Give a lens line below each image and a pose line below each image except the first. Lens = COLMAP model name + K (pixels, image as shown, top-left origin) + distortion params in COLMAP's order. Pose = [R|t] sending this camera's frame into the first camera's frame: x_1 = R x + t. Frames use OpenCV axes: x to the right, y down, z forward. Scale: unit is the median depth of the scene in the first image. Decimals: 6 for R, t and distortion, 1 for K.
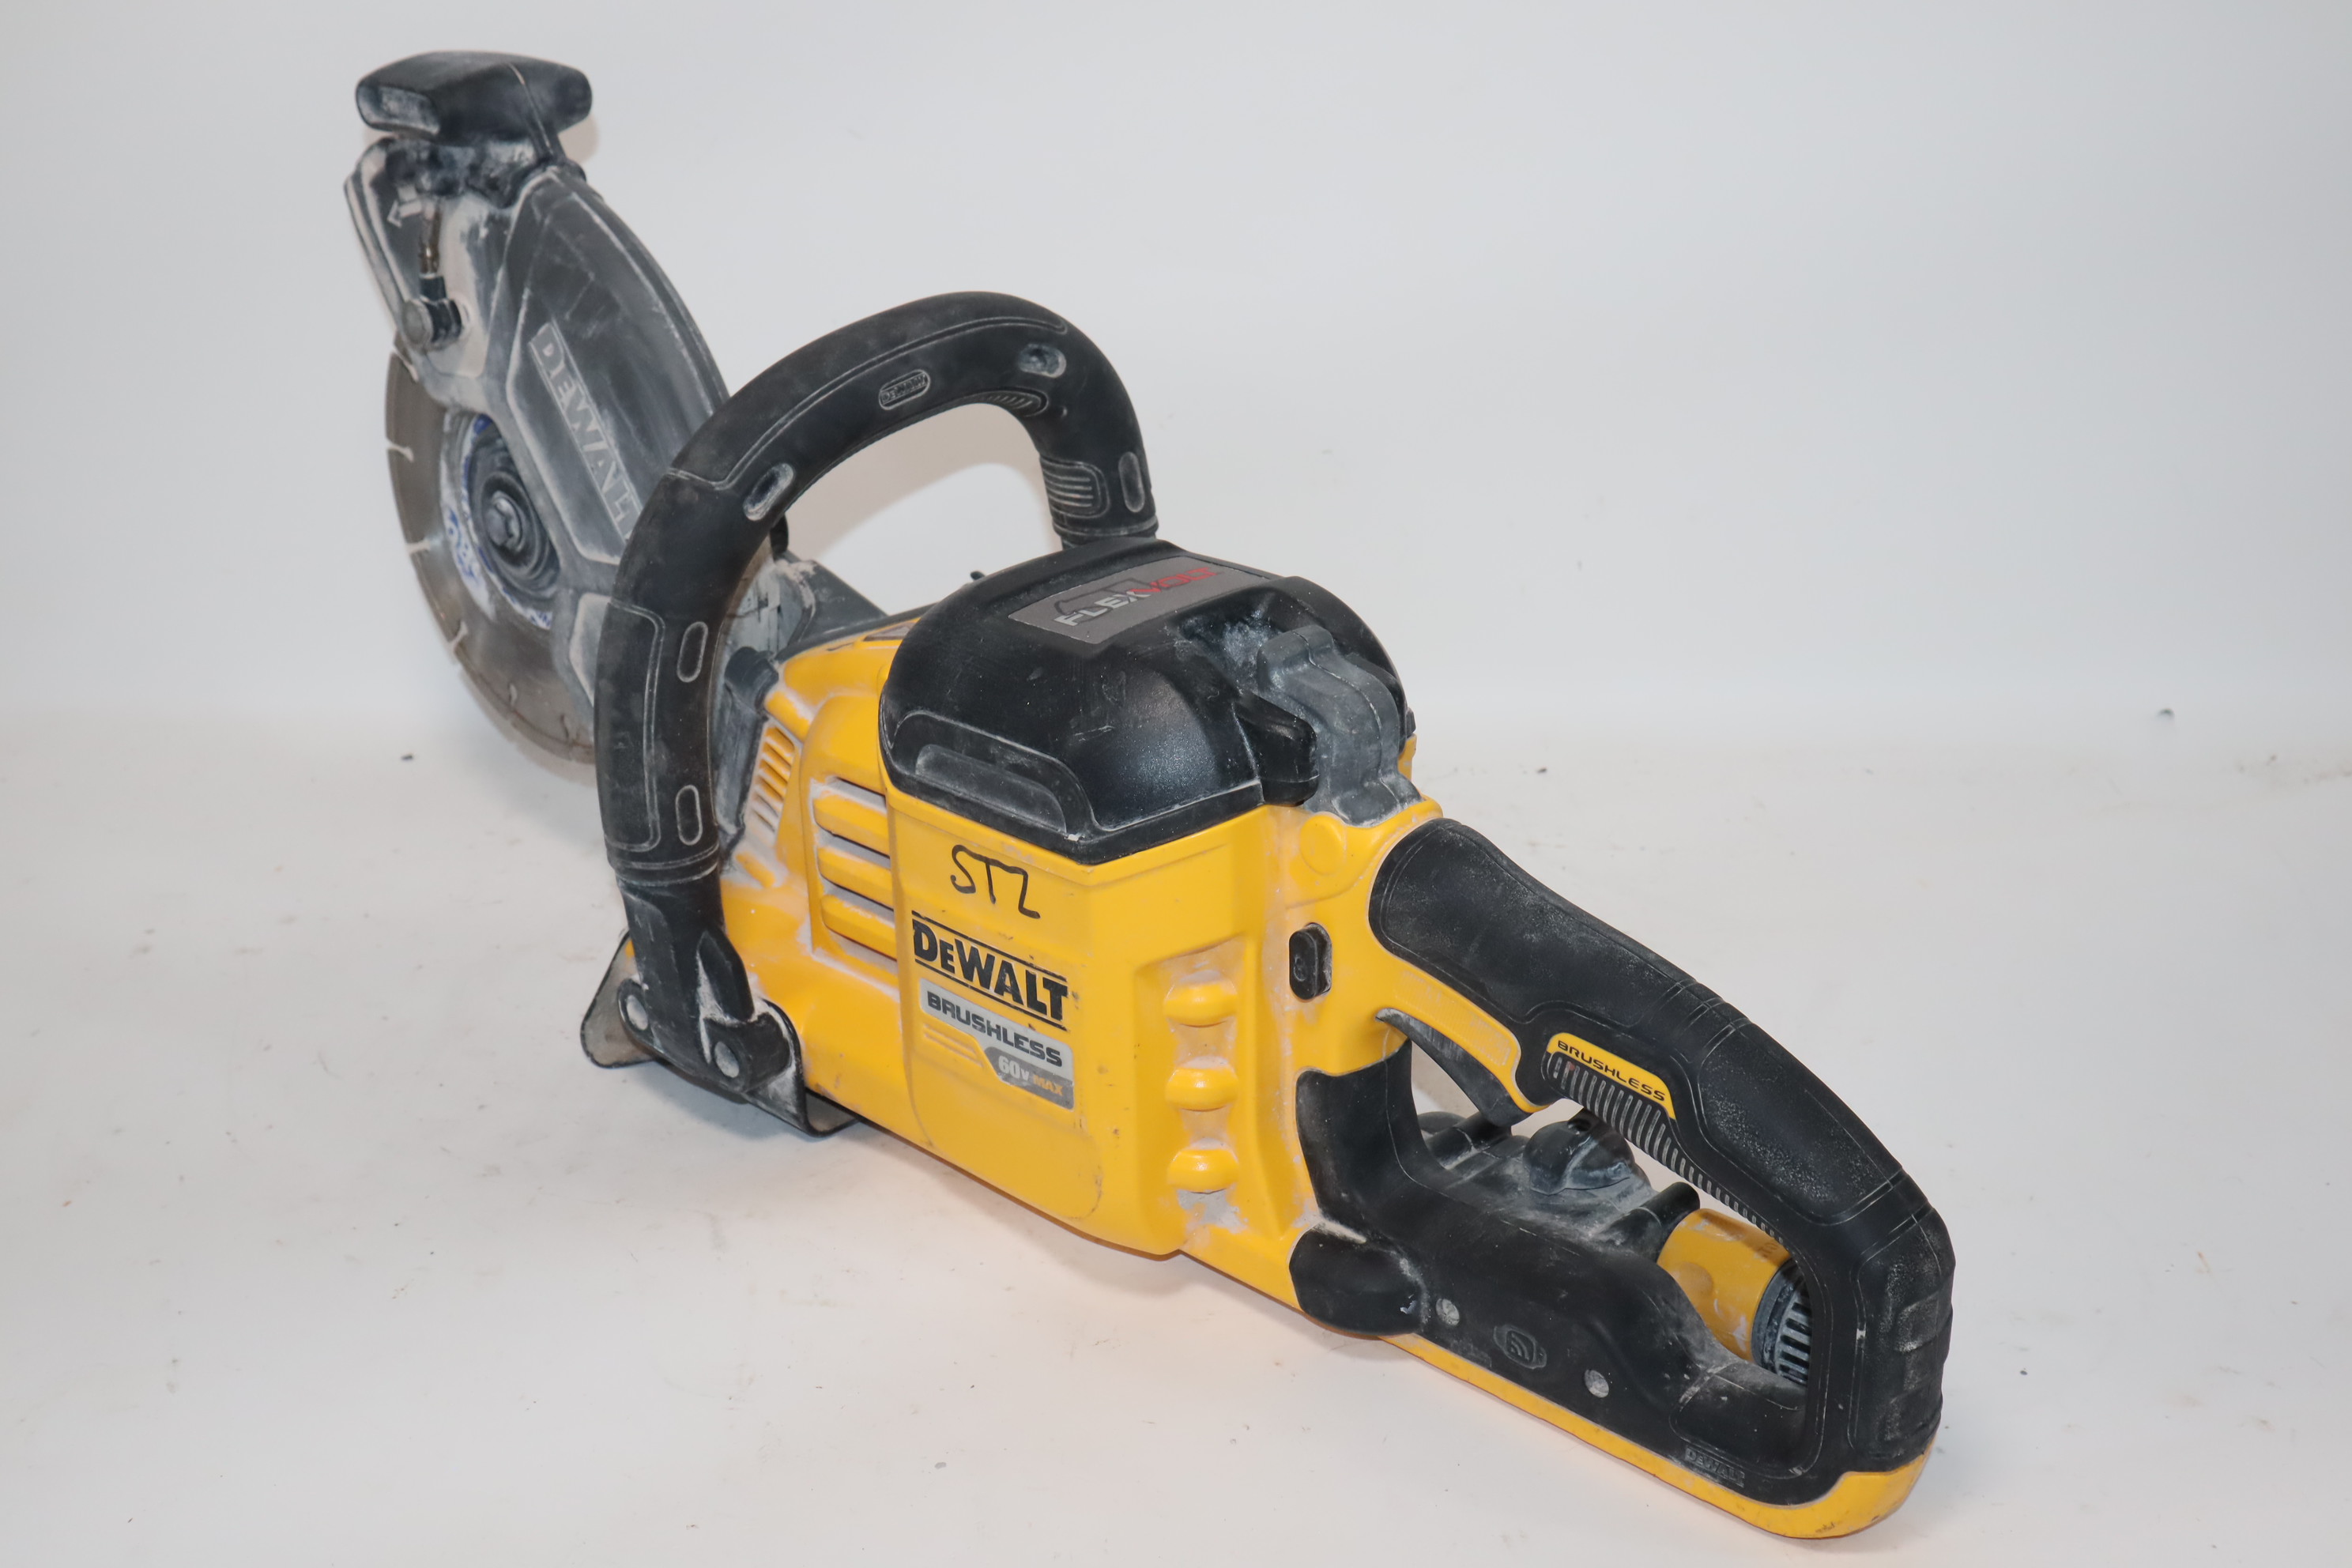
lens RADIAL K [[2653.4, 0, 1176.0], [0, 2653.4, 784.0], [0, 0, 1]] dist [-0.005651, -0.006394]
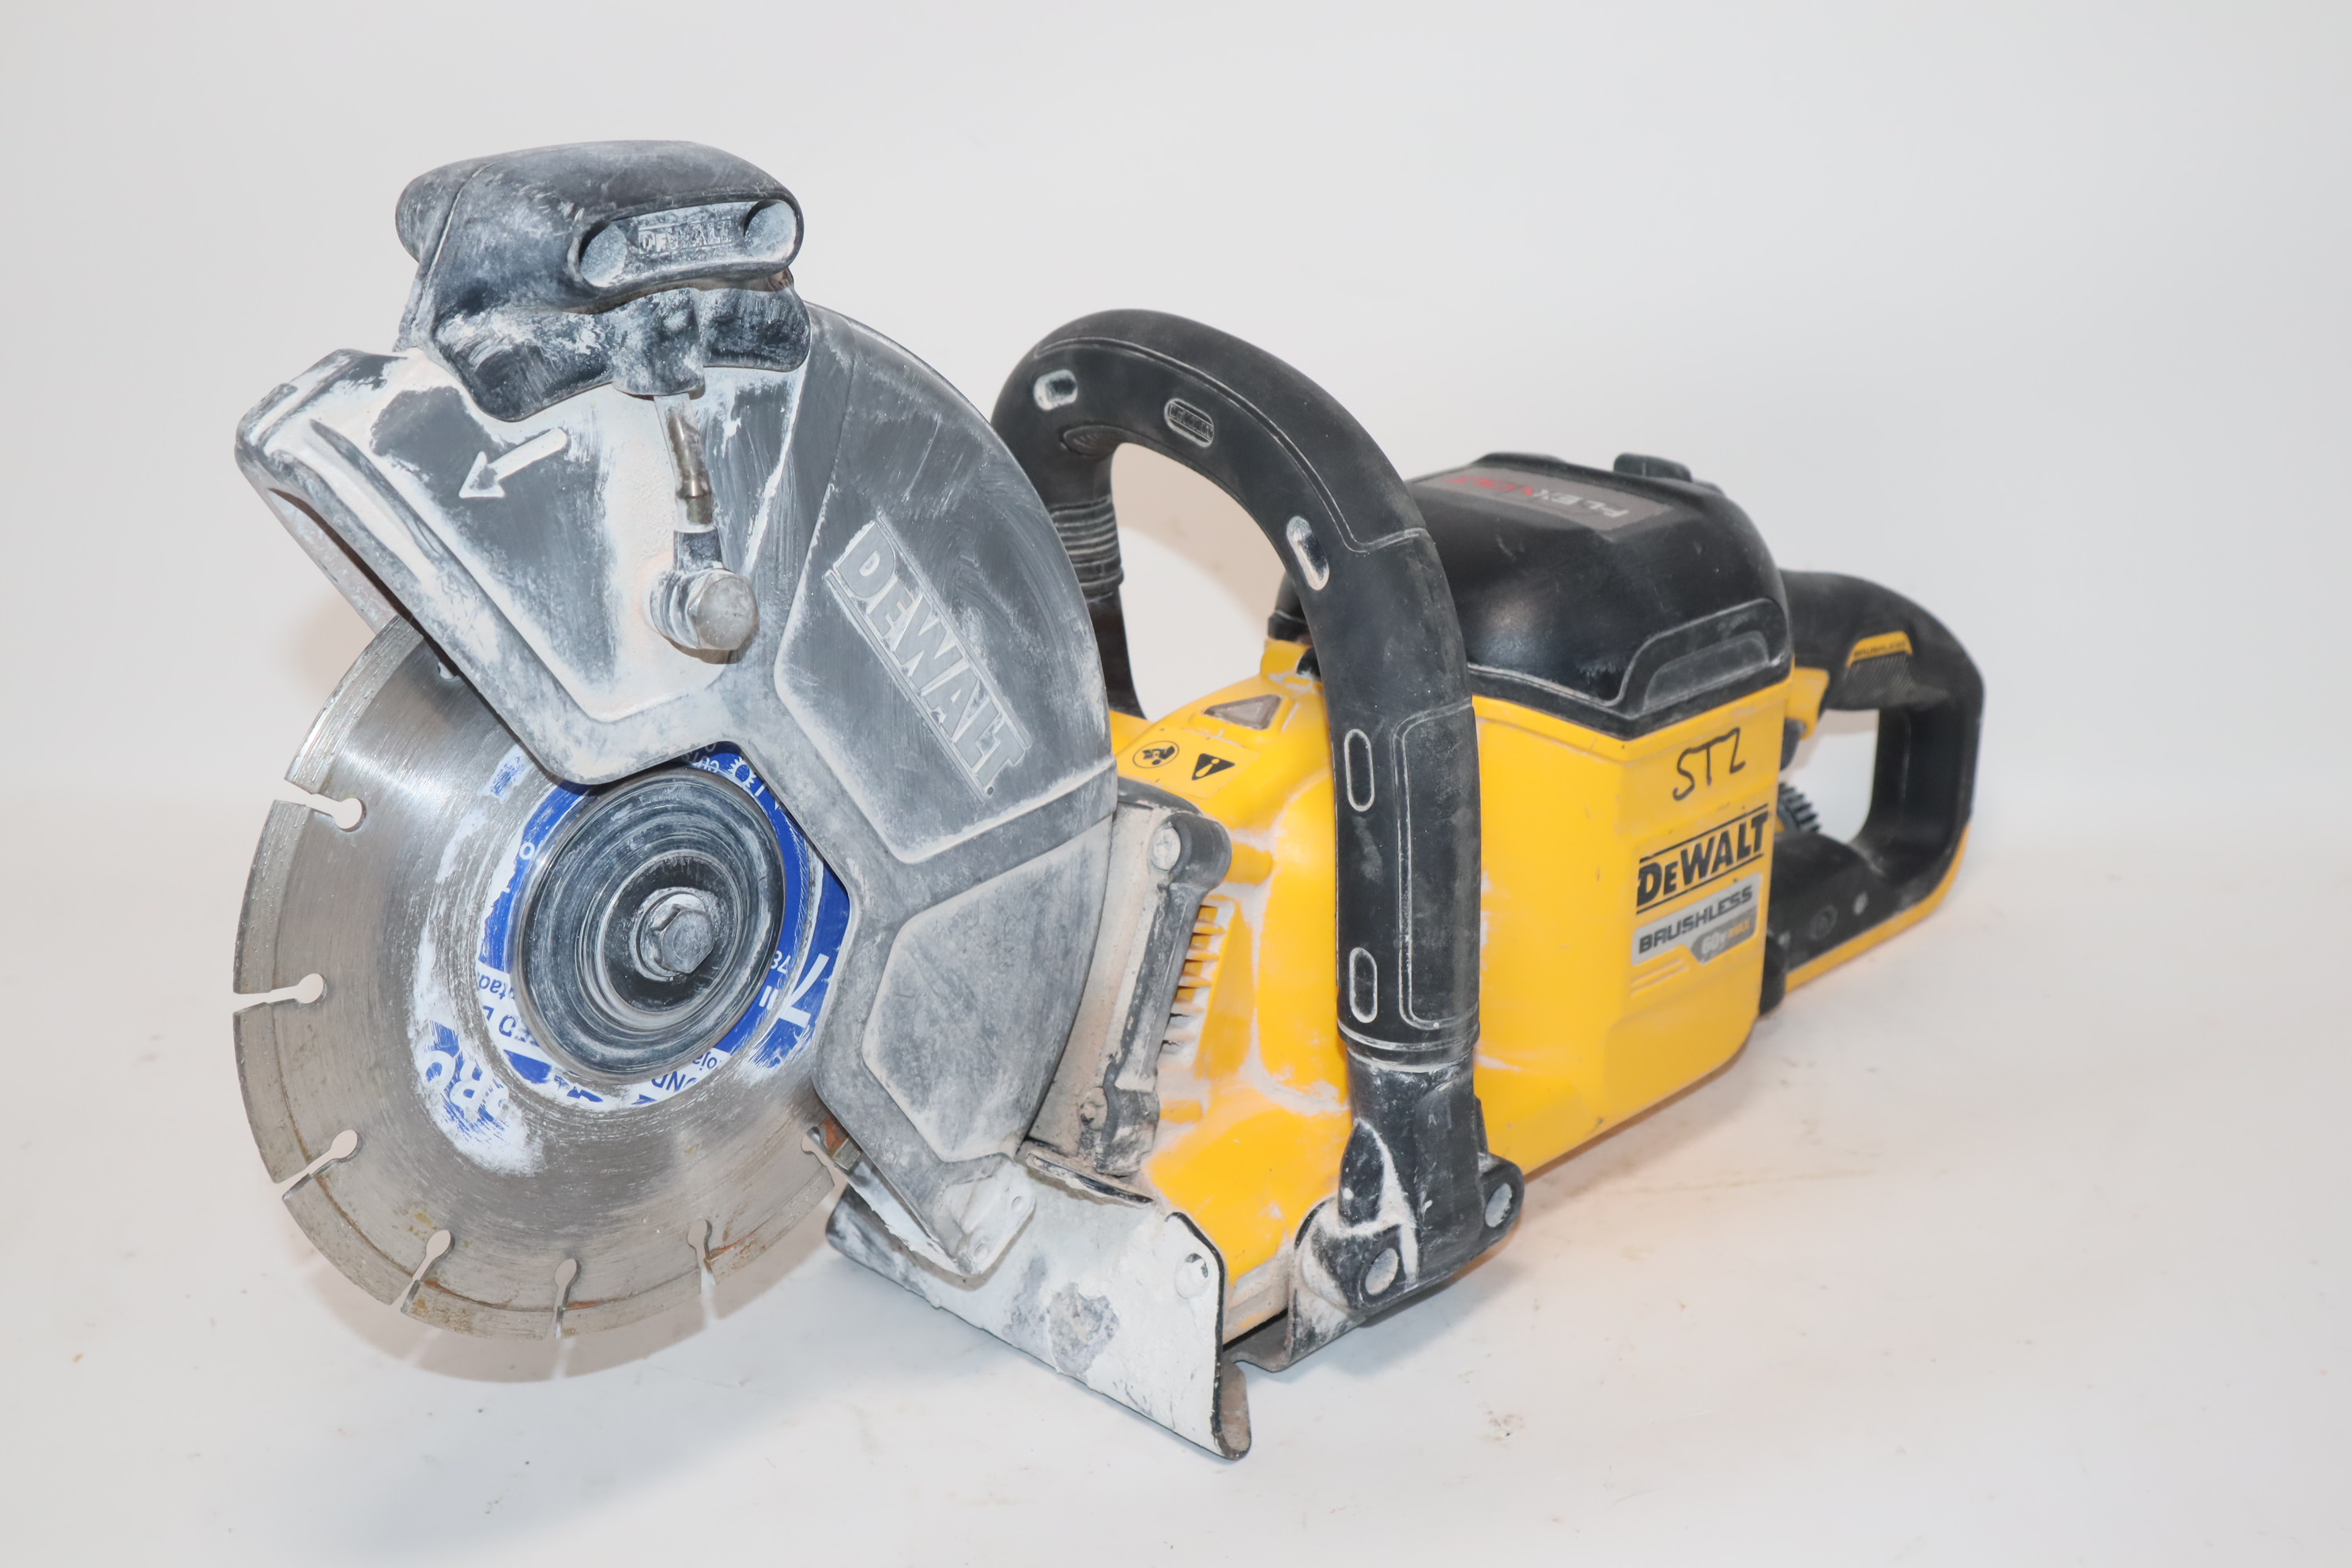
lens RADIAL K [[2838.0, 0, 1176.0], [0, 2838.0, 784.0], [0, 0, 1]] dist [-0.005922, -0.004850]
pose [[-0.004752, -0.324192, 0.945979, -0.915811], [0.379049, 0.874811, 0.301707, -0.301322], [-0.925364, 0.360006, 0.118727, 0.888878]]
